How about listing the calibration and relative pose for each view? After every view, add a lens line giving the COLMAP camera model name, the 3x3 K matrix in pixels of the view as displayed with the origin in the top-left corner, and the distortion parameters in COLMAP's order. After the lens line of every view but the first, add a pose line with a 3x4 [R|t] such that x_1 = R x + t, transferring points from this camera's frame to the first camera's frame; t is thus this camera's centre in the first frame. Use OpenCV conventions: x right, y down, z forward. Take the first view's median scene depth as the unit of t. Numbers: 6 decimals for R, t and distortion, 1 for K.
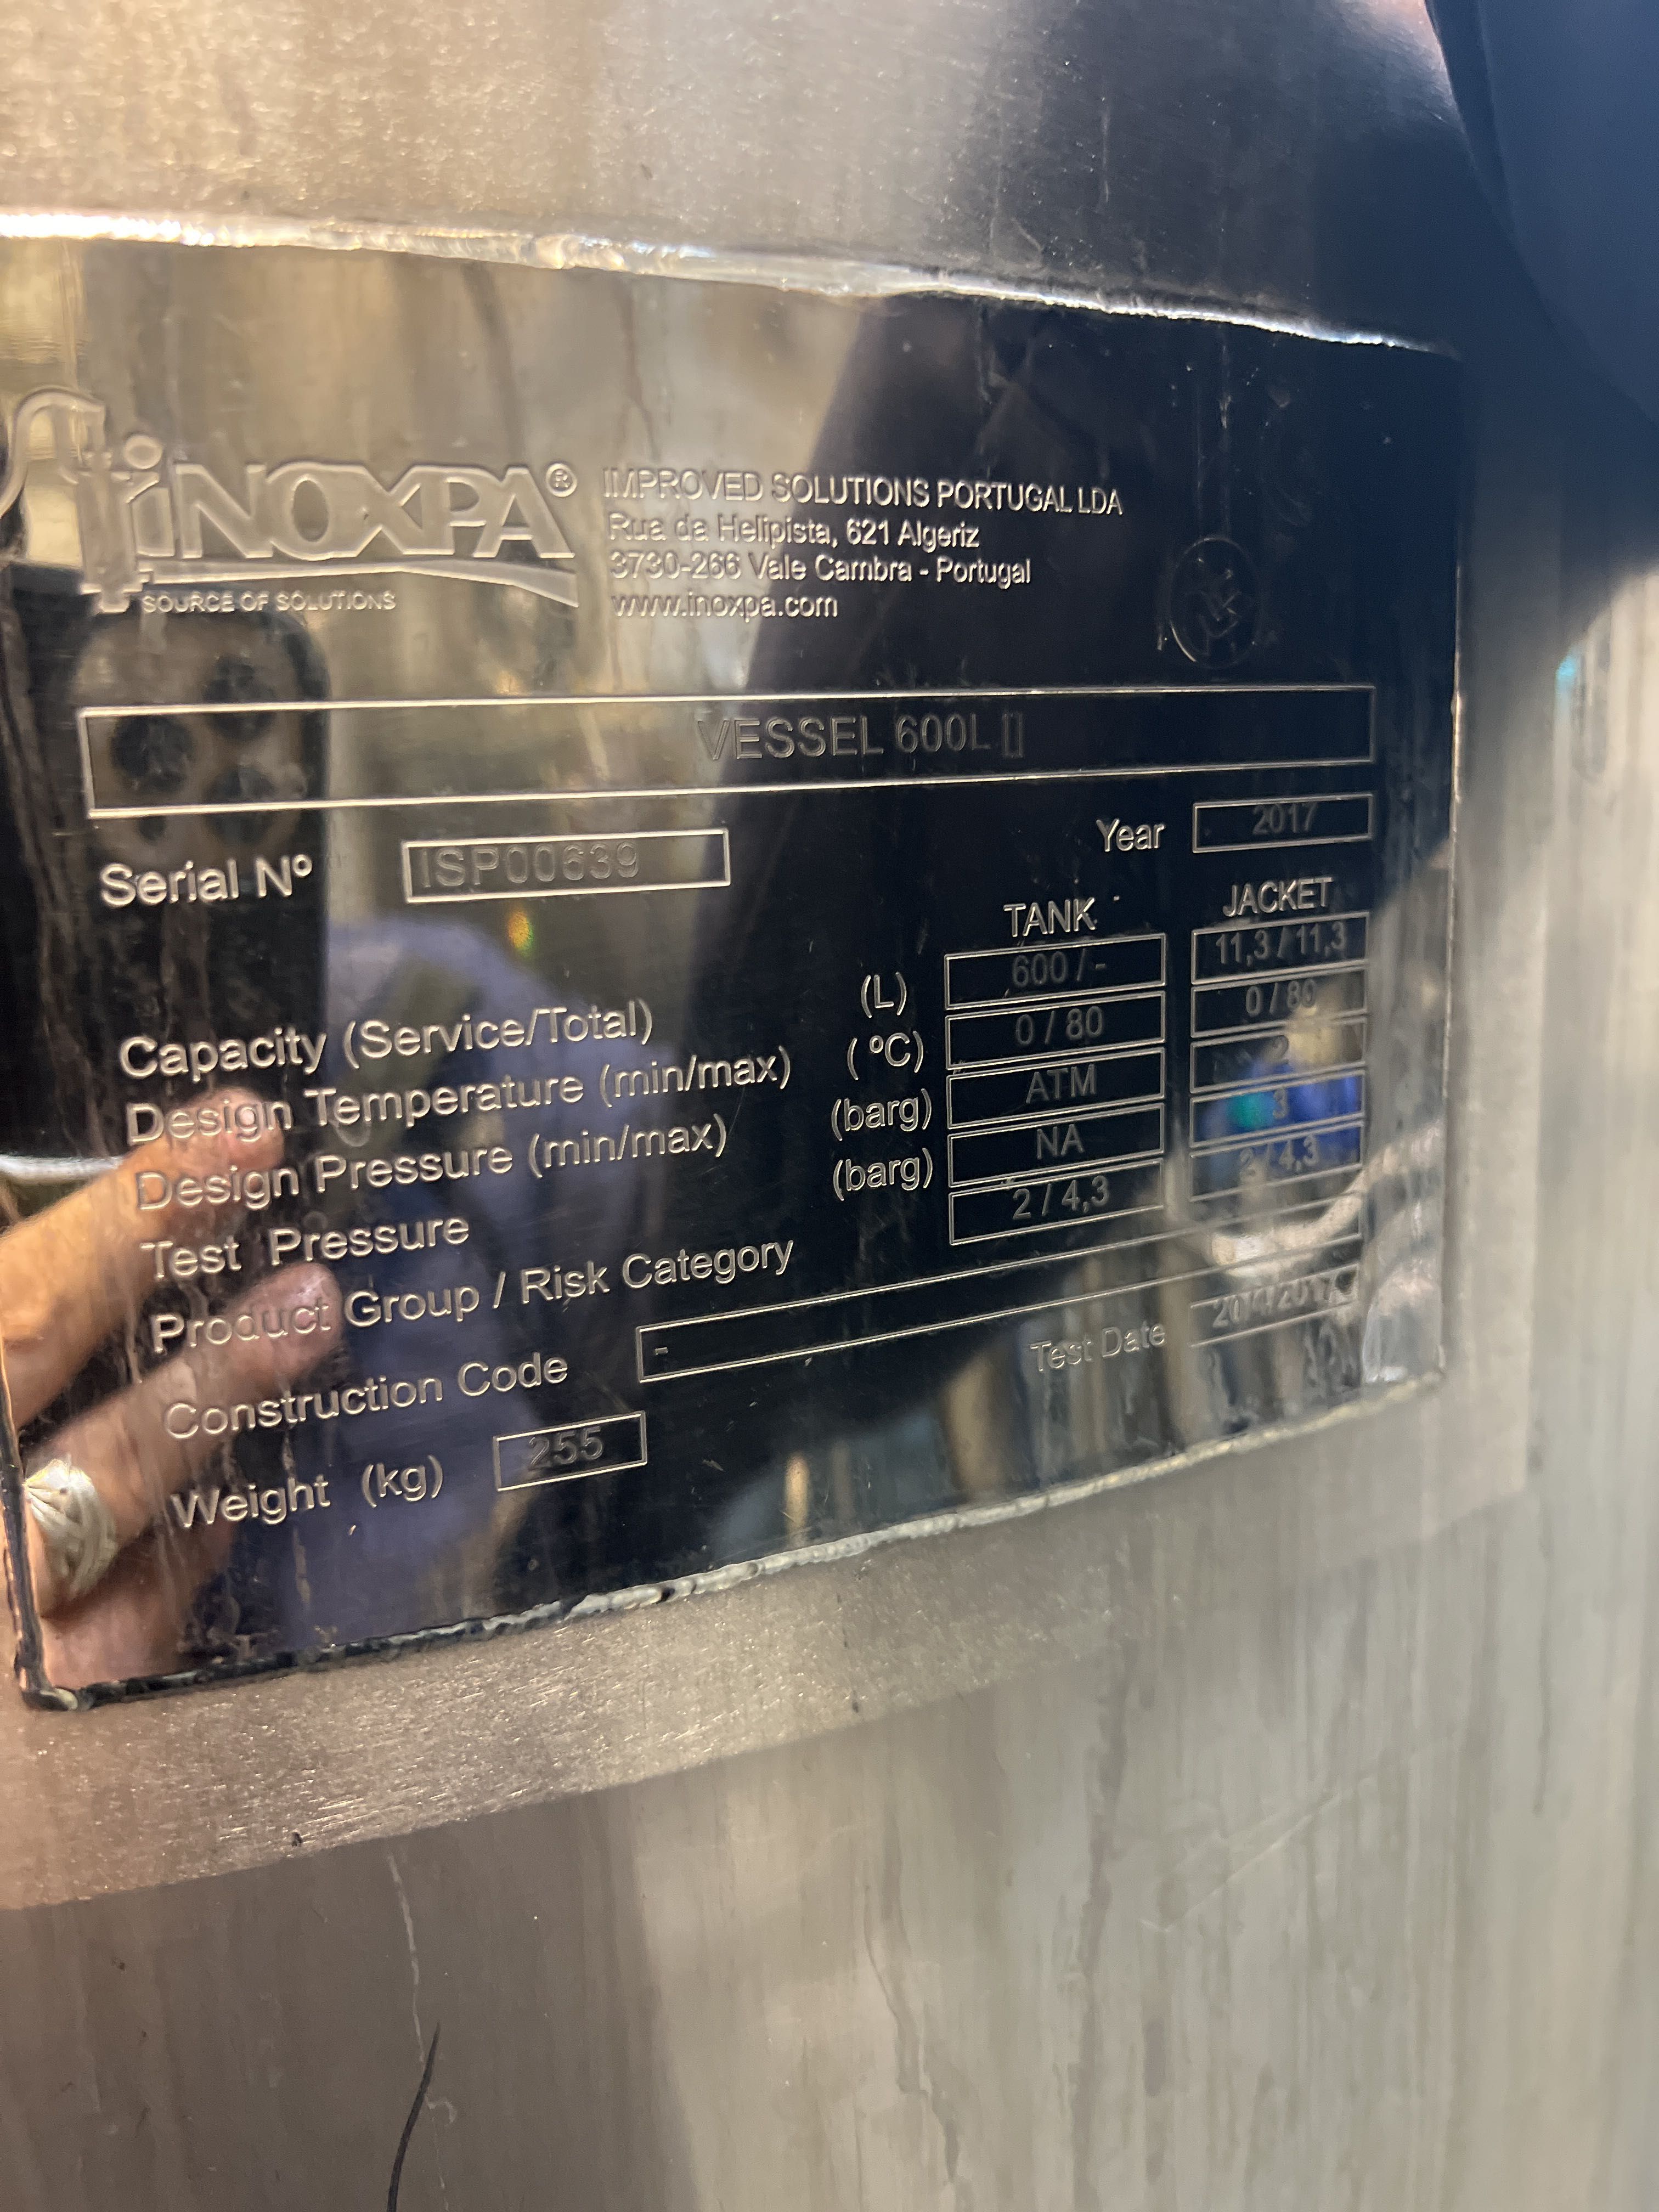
lens RADIAL K [[1668.6, 0, 829.5], [0, 1668.6, 1106.0], [0, 0, 1]] dist [0.026288, -0.347484]
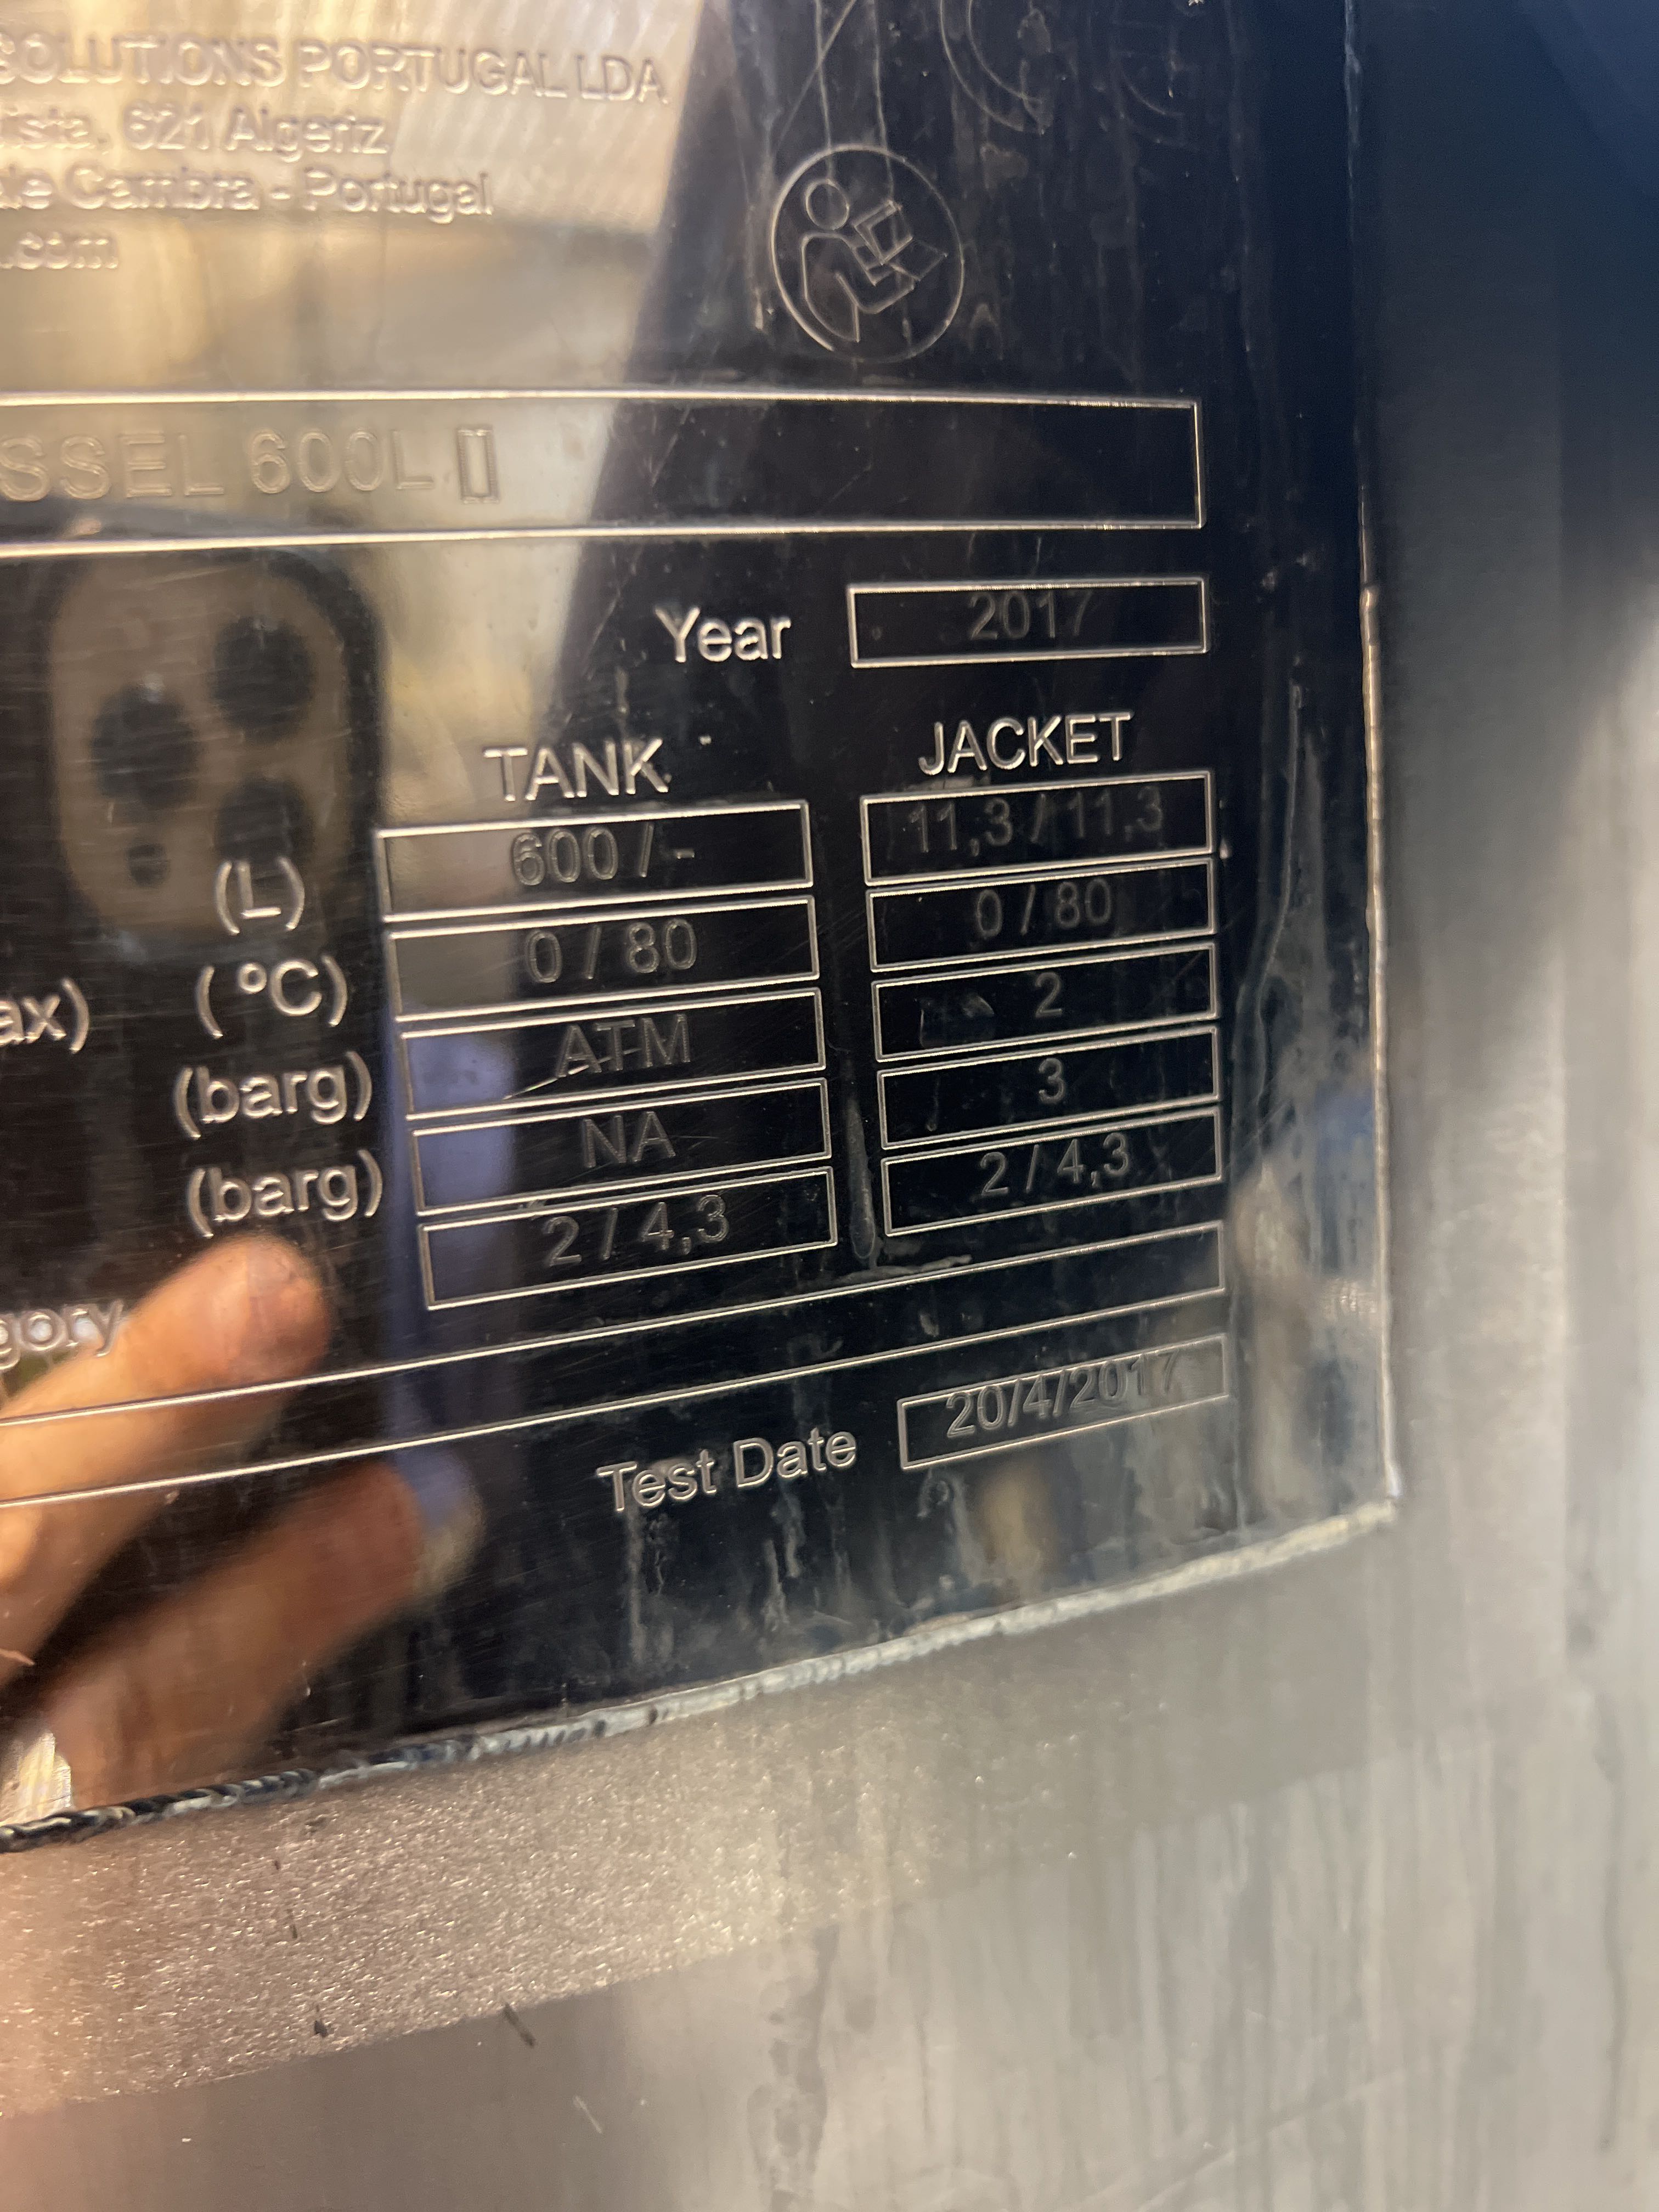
lens RADIAL K [[1694.2, 0, 829.5], [0, 1694.2, 1106.0], [0, 0, 1]] dist [-0.000911, -0.123025]
pose [[0.990222, -0.007546, -0.139293, 0.288807], [0.005621, 0.999883, -0.014211, 0.017332], [0.139384, 0.013289, 0.990149, 0.378669]]
